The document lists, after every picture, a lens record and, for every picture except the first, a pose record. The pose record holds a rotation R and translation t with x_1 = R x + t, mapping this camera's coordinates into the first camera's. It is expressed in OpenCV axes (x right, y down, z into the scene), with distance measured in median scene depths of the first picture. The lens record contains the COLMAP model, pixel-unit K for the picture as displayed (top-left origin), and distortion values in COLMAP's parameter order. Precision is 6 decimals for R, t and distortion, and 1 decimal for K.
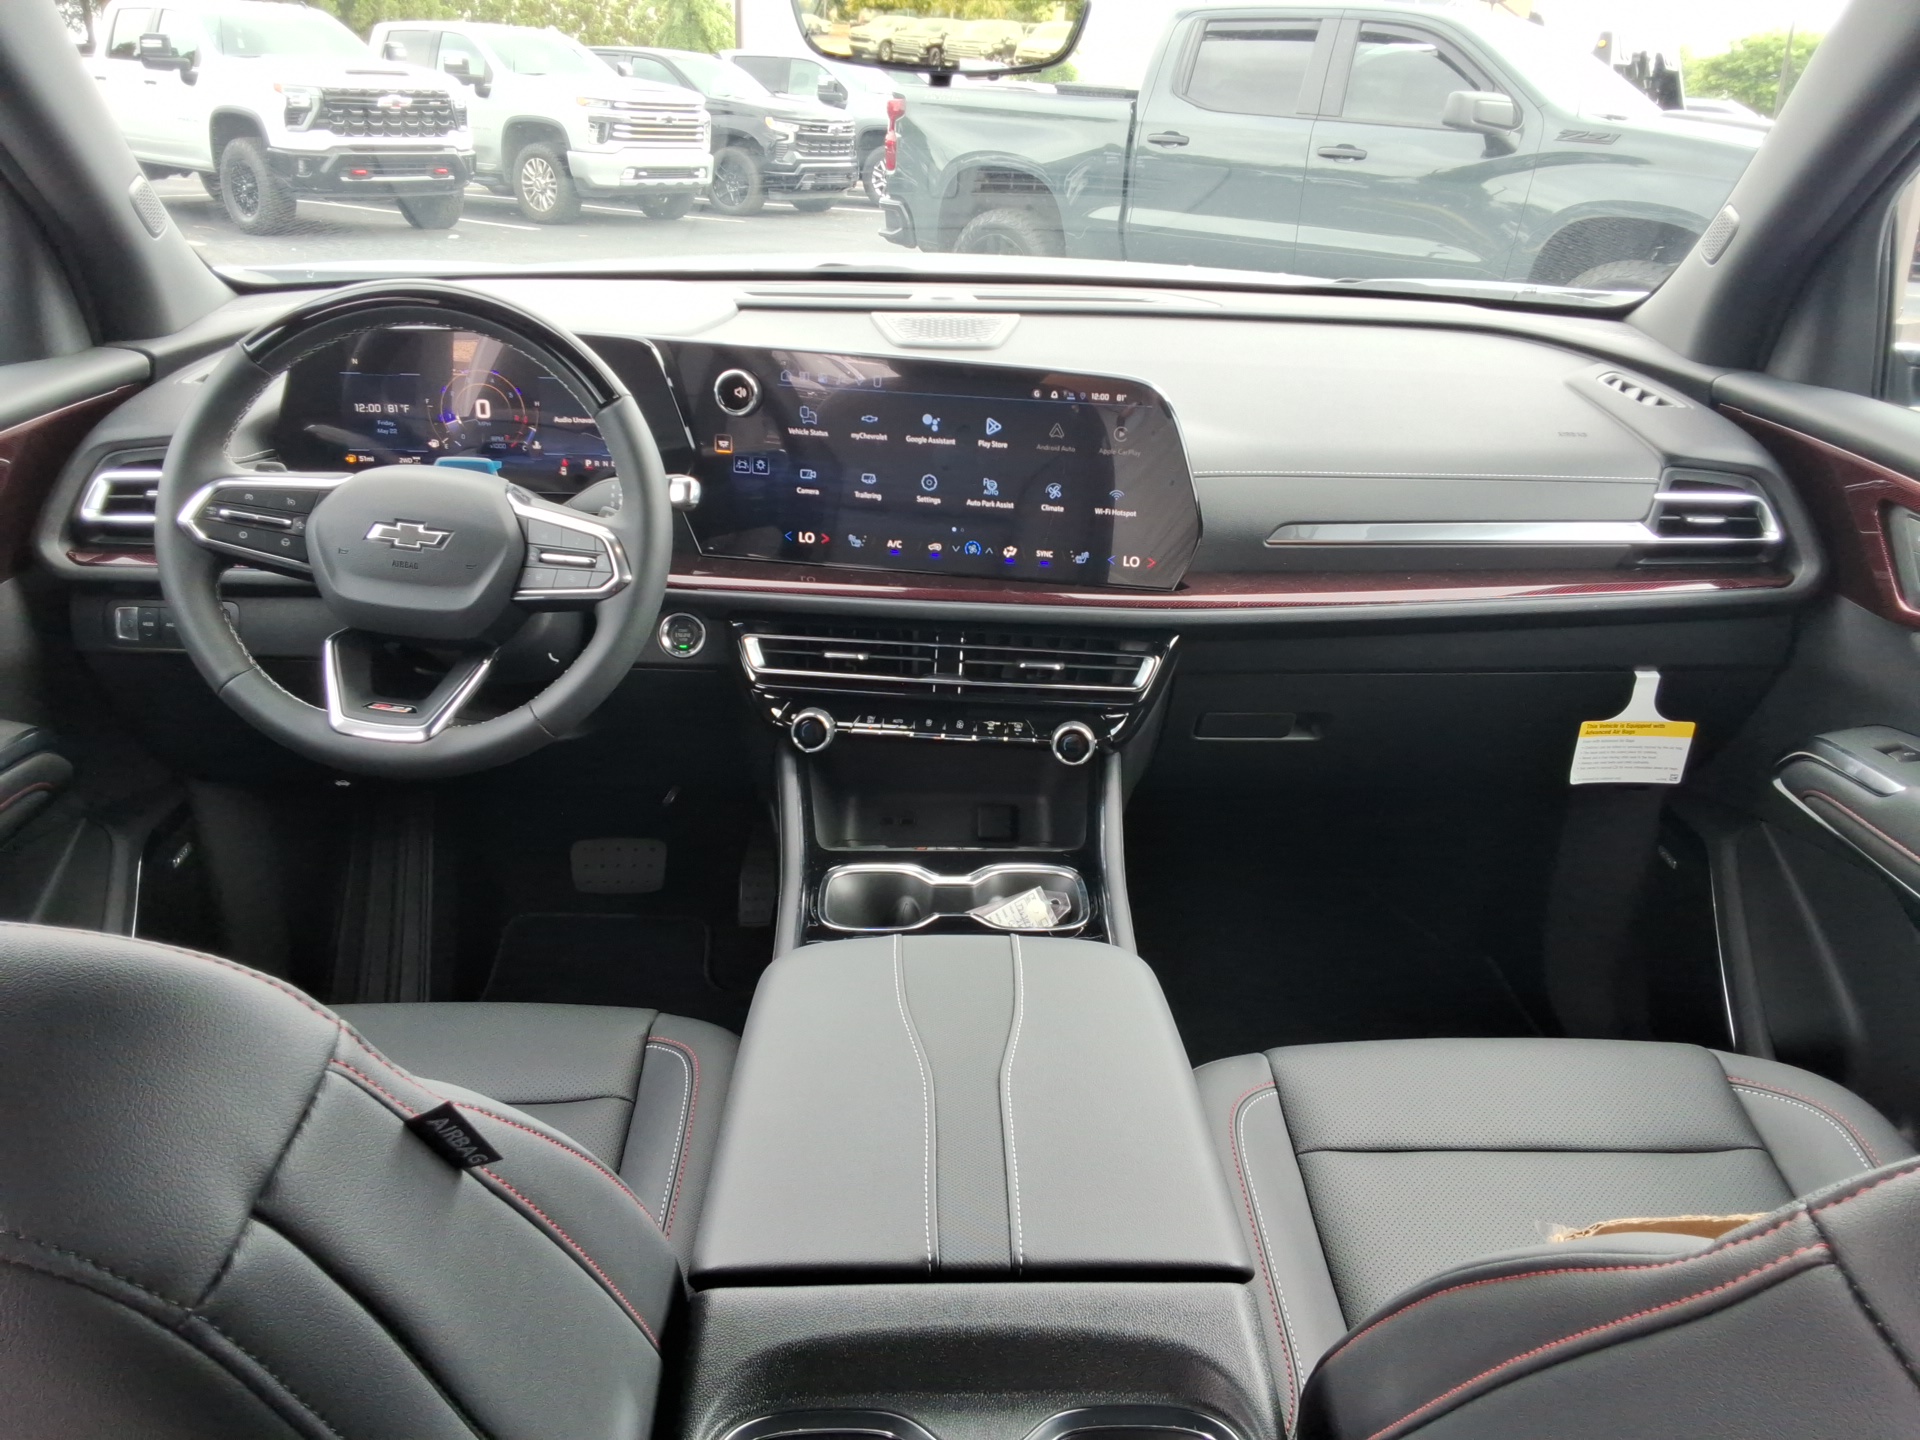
lens RADIAL K [[1548.4, 0, 970.2], [0, 1548.4, 739.2], [0, 0, 1]] dist [0.080642, -0.111938]
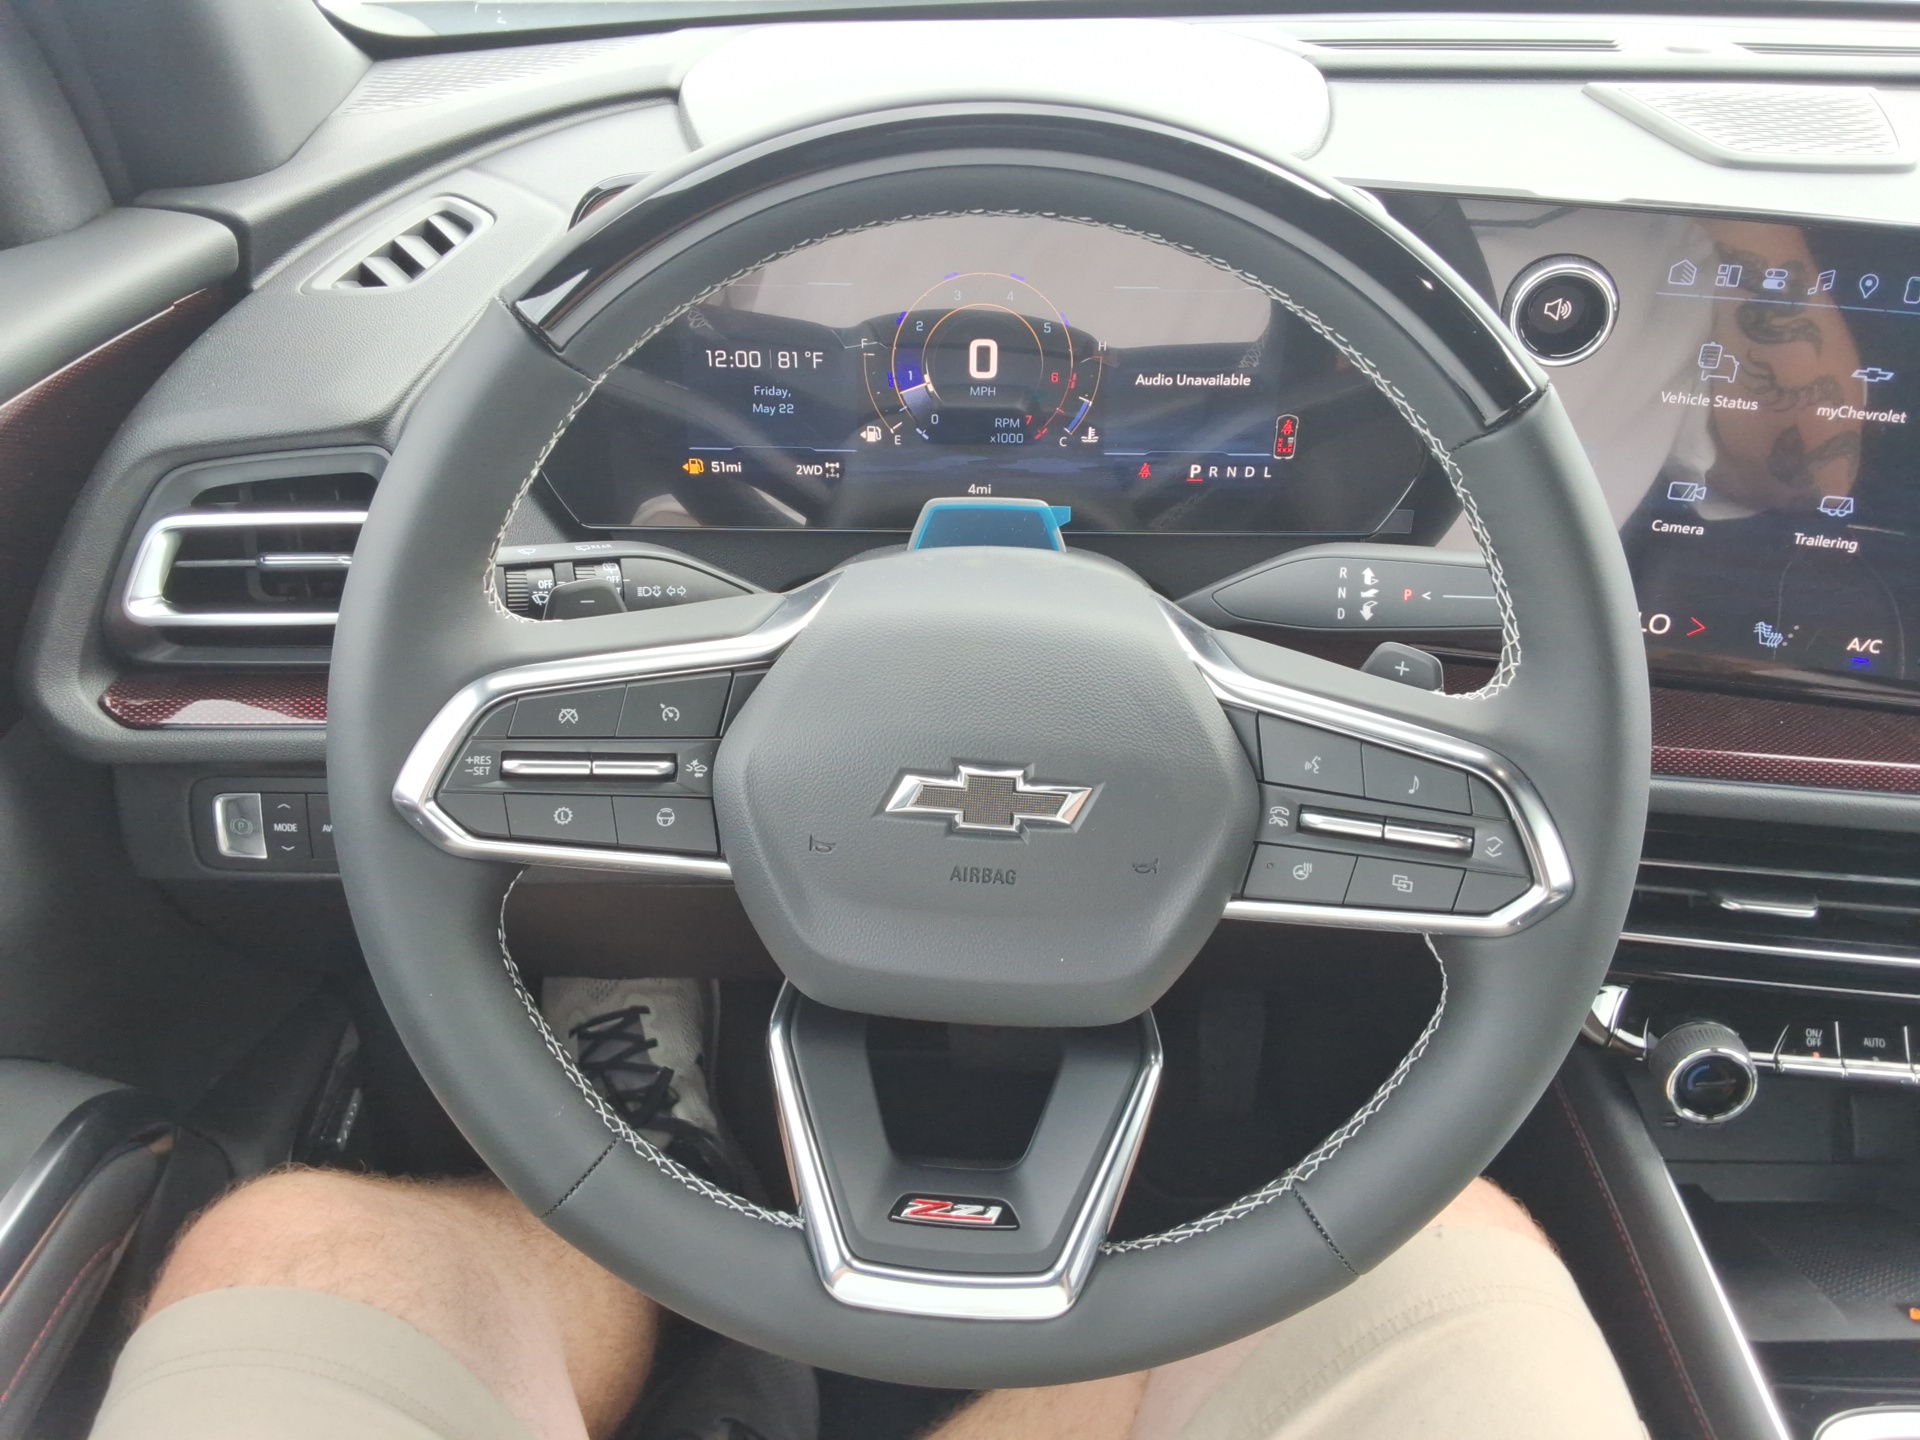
lens RADIAL K [[1440.6, 0, 941.5], [0, 1440.6, 716.6], [0, 0, 1]] dist [0.063420, -0.028507]
pose [[0.999799, 0.004956, -0.019435, -0.315464], [-0.001469, 0.984486, 0.175459, -0.183071], [0.020003, -0.175396, 0.984295, 0.572914]]
